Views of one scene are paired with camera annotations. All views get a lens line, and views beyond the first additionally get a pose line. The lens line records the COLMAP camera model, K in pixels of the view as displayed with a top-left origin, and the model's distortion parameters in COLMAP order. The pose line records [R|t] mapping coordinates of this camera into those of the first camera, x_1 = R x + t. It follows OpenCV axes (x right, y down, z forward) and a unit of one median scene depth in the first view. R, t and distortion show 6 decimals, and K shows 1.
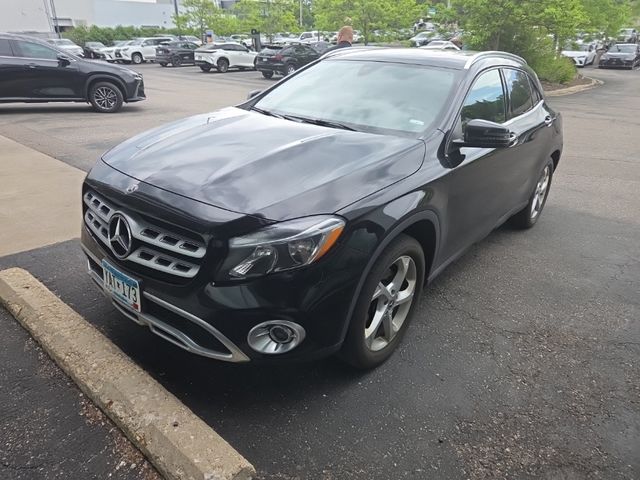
lens RADIAL K [[425.3, 0, 314.7], [0, 425.3, 231.5], [0, 0, 1]] dist [0.072777, -0.055683]
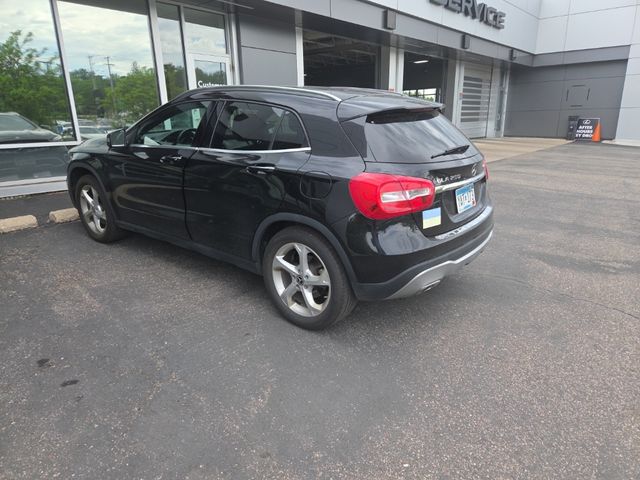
lens RADIAL K [[424.9, 0, 327.0], [0, 424.9, 240.2], [0, 0, 1]] dist [0.072706, -0.058921]
pose [[0.045437, 0.278529, -0.959352, 1.836643], [-0.392229, 0.888198, 0.239294, -0.516629], [0.918745, 0.365413, 0.149605, 1.453884]]
